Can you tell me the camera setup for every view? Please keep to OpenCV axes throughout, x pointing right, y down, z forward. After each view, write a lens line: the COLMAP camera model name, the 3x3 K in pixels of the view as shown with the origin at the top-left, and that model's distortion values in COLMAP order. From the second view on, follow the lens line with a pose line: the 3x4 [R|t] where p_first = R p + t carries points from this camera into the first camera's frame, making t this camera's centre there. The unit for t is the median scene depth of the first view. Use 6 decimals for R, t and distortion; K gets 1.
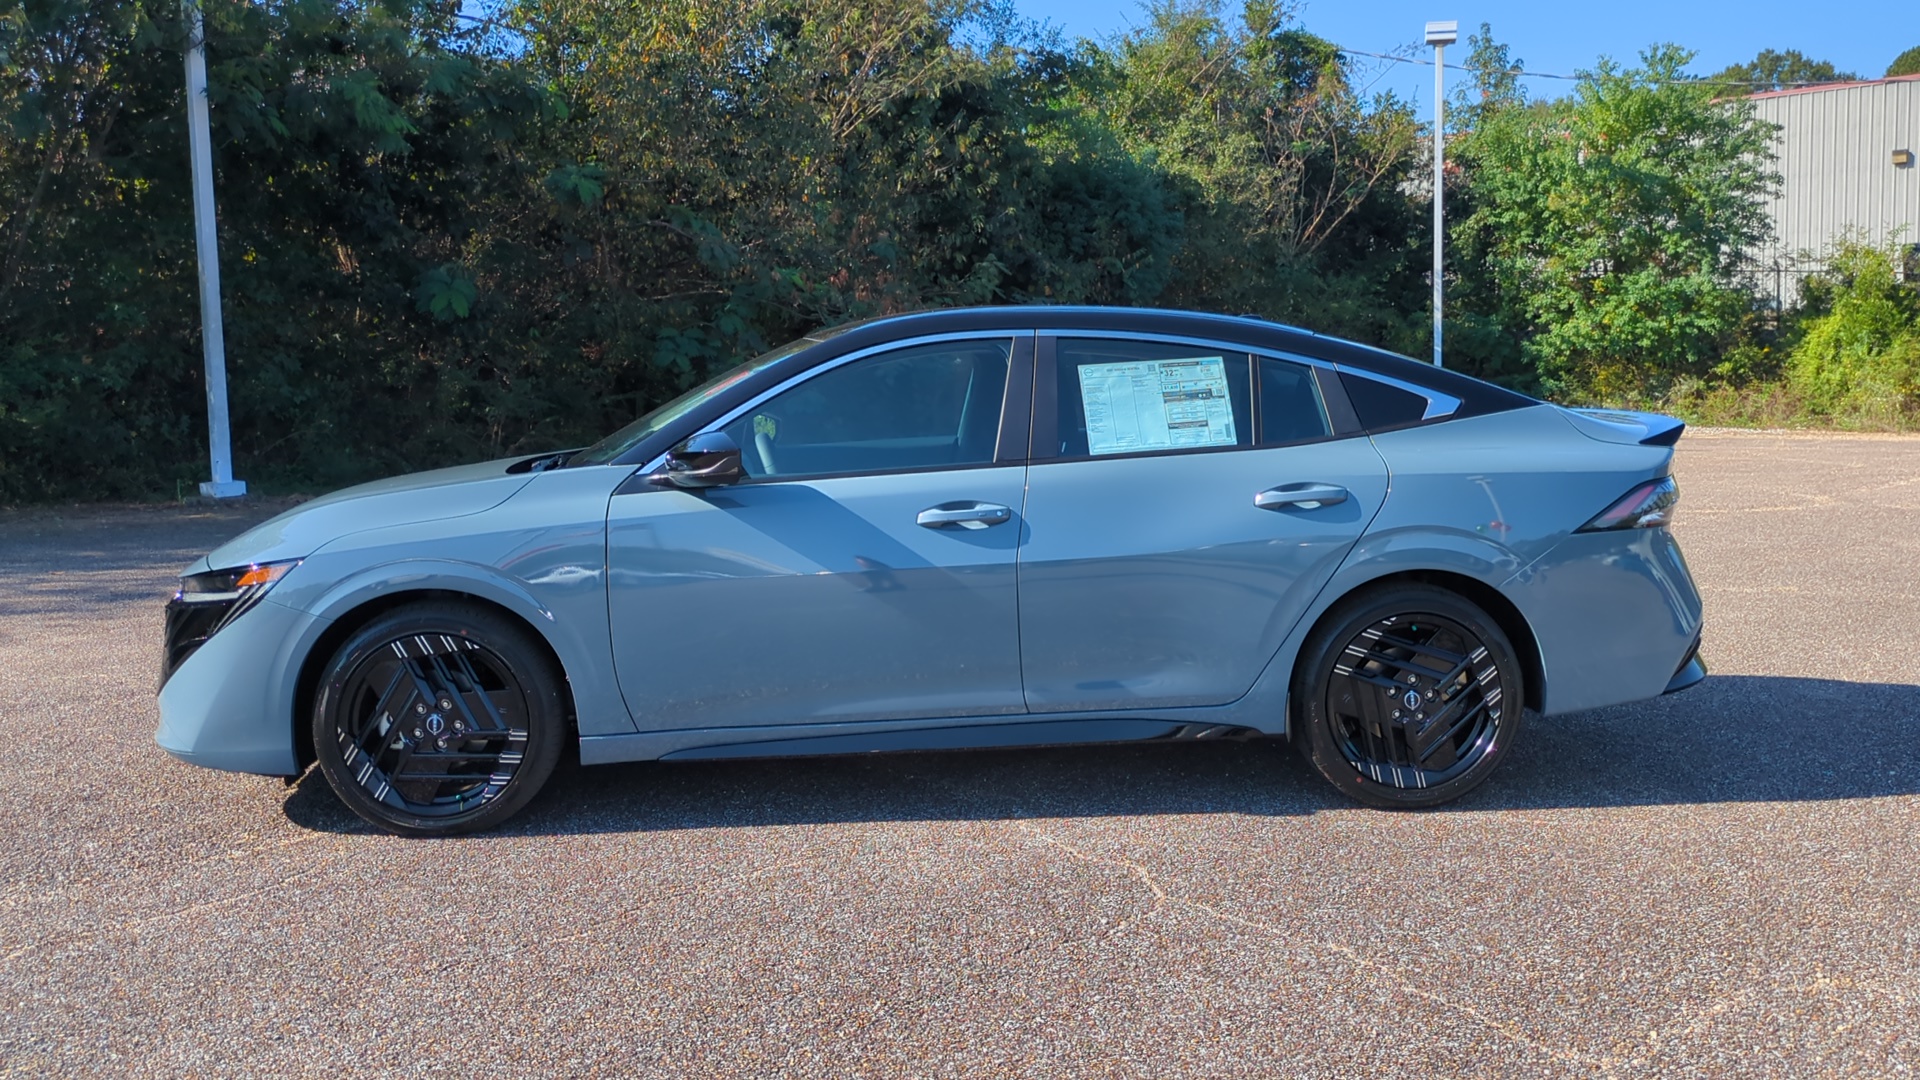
lens RADIAL K [[1576.8, 0, 960.0], [0, 1576.8, 540.0], [0, 0, 1]] dist [0.071966, -0.000156]
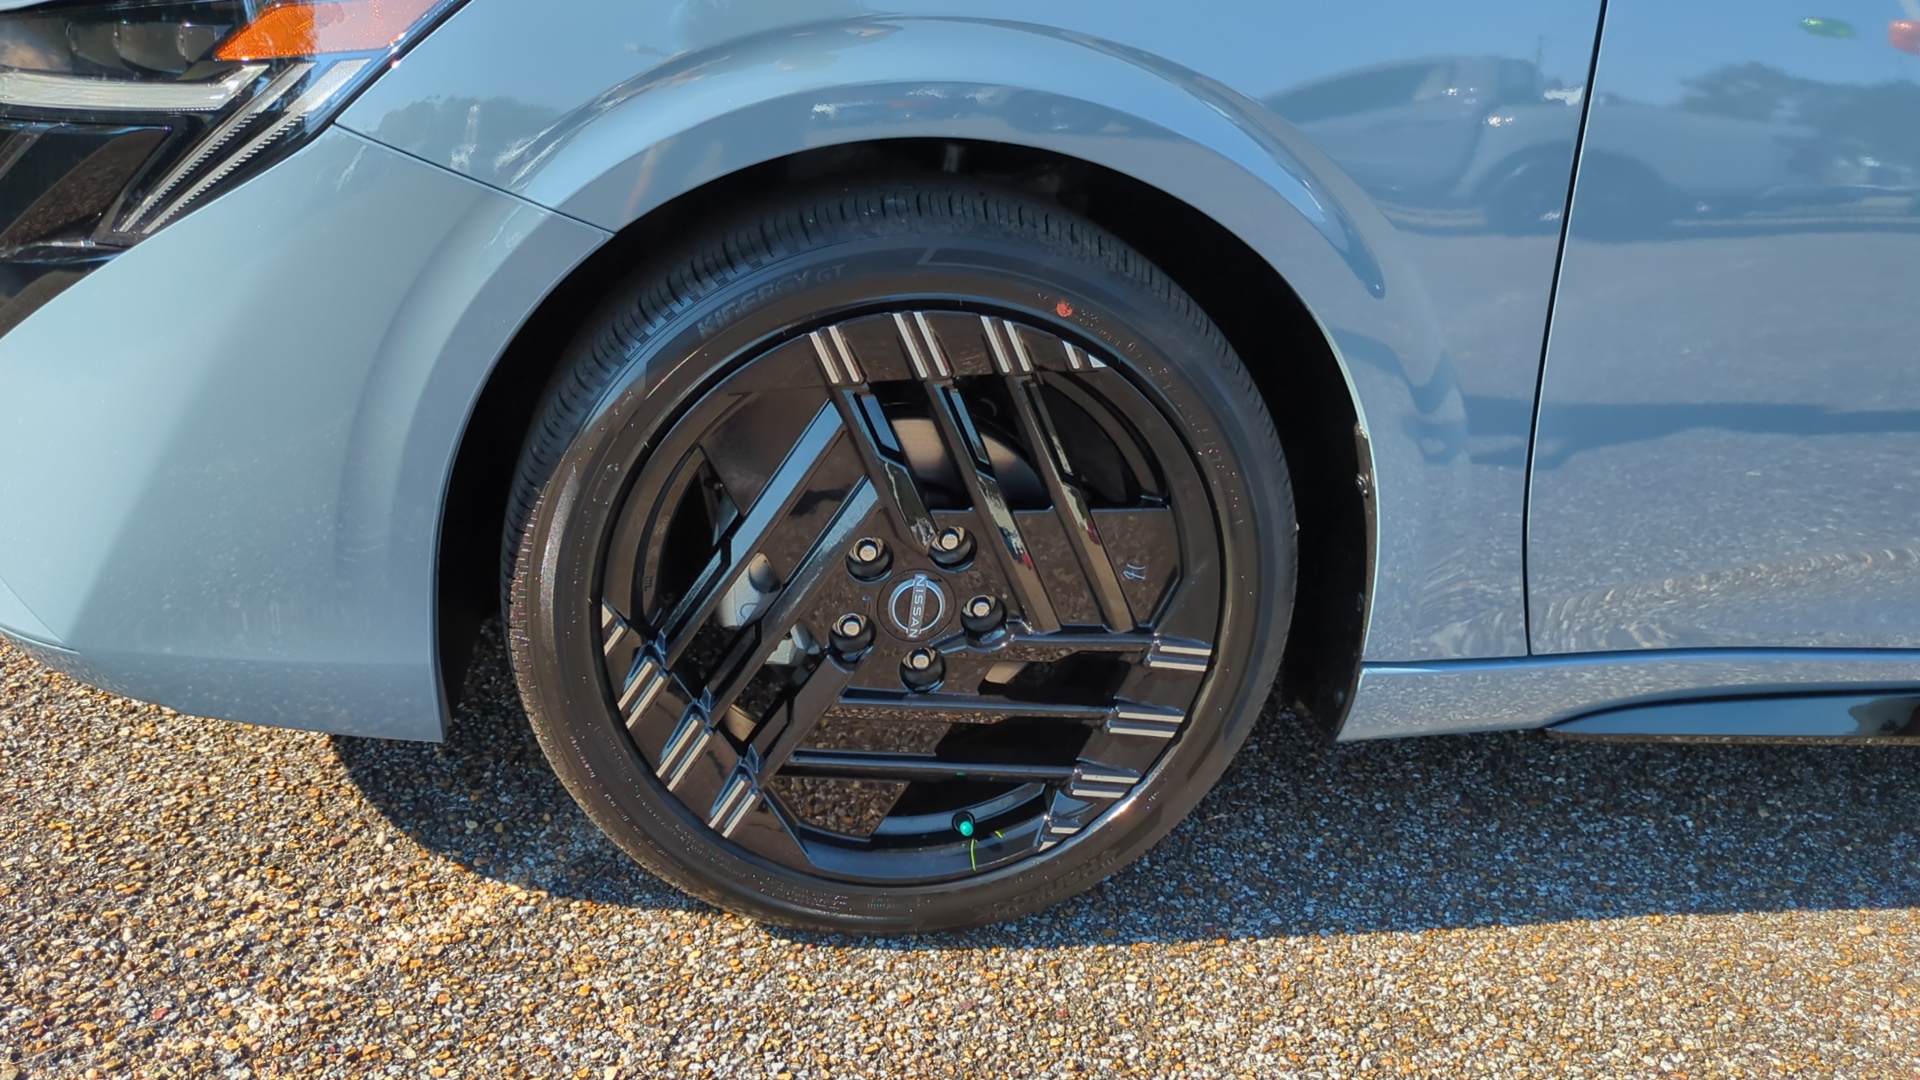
lens RADIAL K [[1668.5, 0, 960.0], [0, 1668.5, 540.0], [0, 0, 1]] dist [0.009586, -0.004486]
pose [[0.989366, 0.055765, 0.134333, -0.365852], [-0.089112, 0.962342, 0.256820, 0.022750], [-0.114953, -0.266060, 0.957078, 0.704574]]
